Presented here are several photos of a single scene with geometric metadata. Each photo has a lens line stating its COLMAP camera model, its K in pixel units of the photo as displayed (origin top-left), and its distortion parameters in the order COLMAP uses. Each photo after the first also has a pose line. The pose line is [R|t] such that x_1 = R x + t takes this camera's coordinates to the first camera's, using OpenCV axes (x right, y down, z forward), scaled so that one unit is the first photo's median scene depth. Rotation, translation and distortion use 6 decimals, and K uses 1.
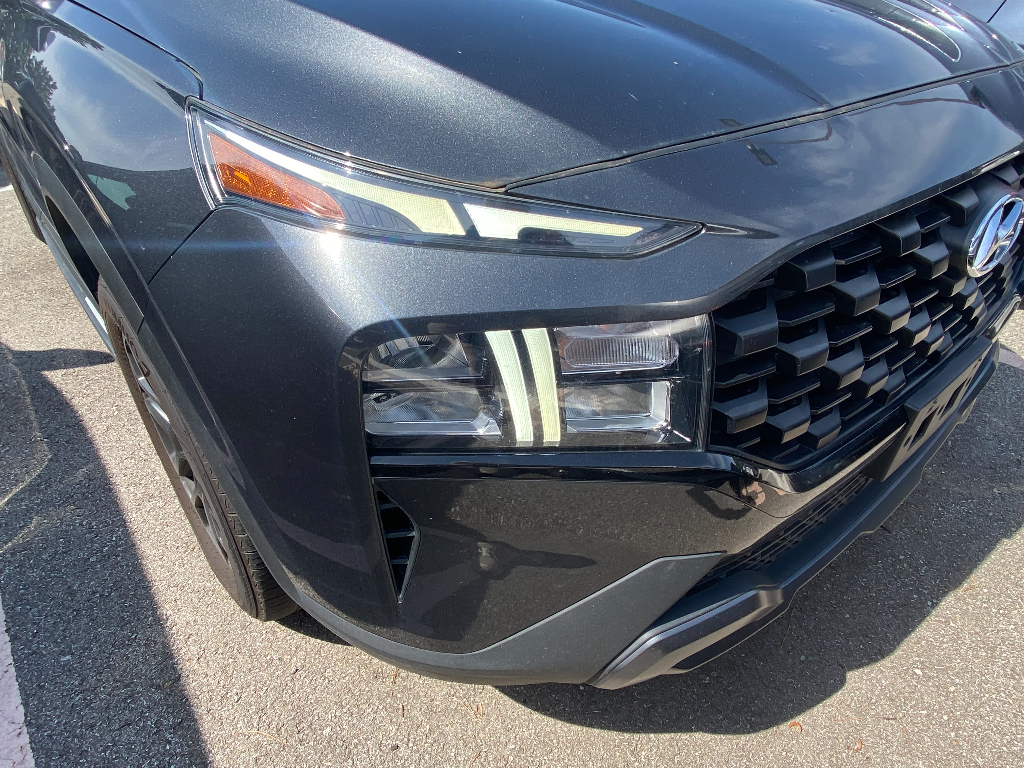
lens RADIAL K [[590.8, 0, 512.0], [0, 590.8, 384.0], [0, 0, 1]] dist [0.015737, -0.001070]
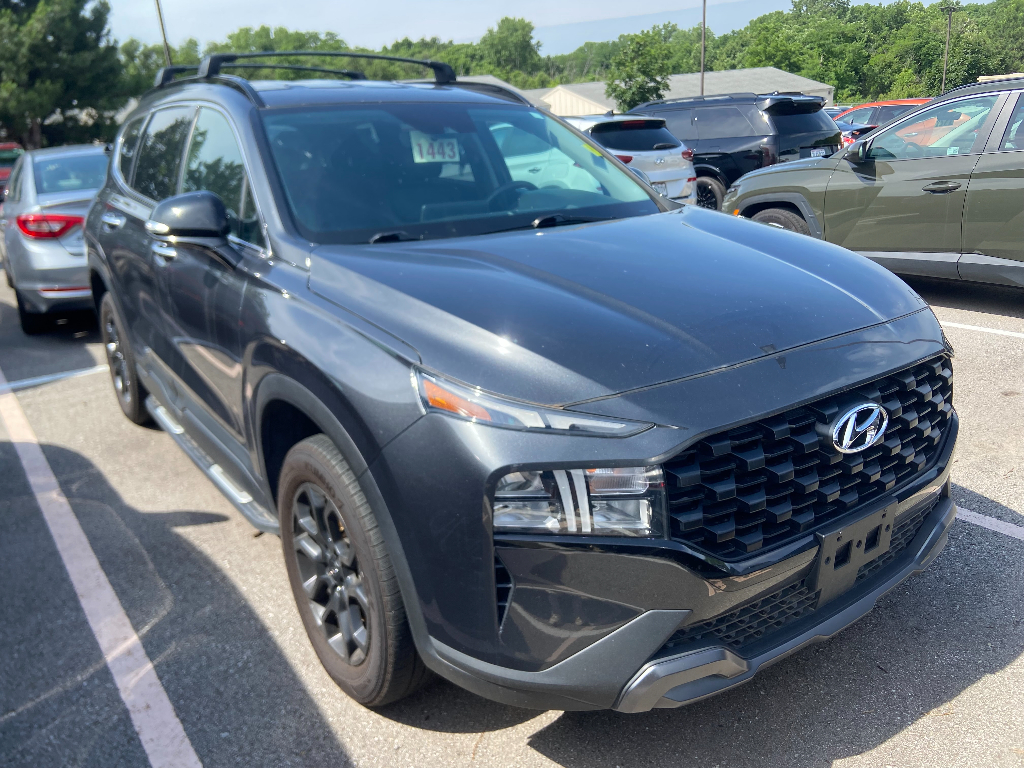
lens RADIAL K [[758.0, 0, 515.4], [0, 758.0, 388.8], [0, 0, 1]] dist [0.083296, -0.096038]
pose [[0.997943, 0.008301, -0.063561, -0.009652], [-0.025598, 0.960688, -0.276447, 0.339658], [0.058768, 0.277505, 0.958925, -1.513620]]
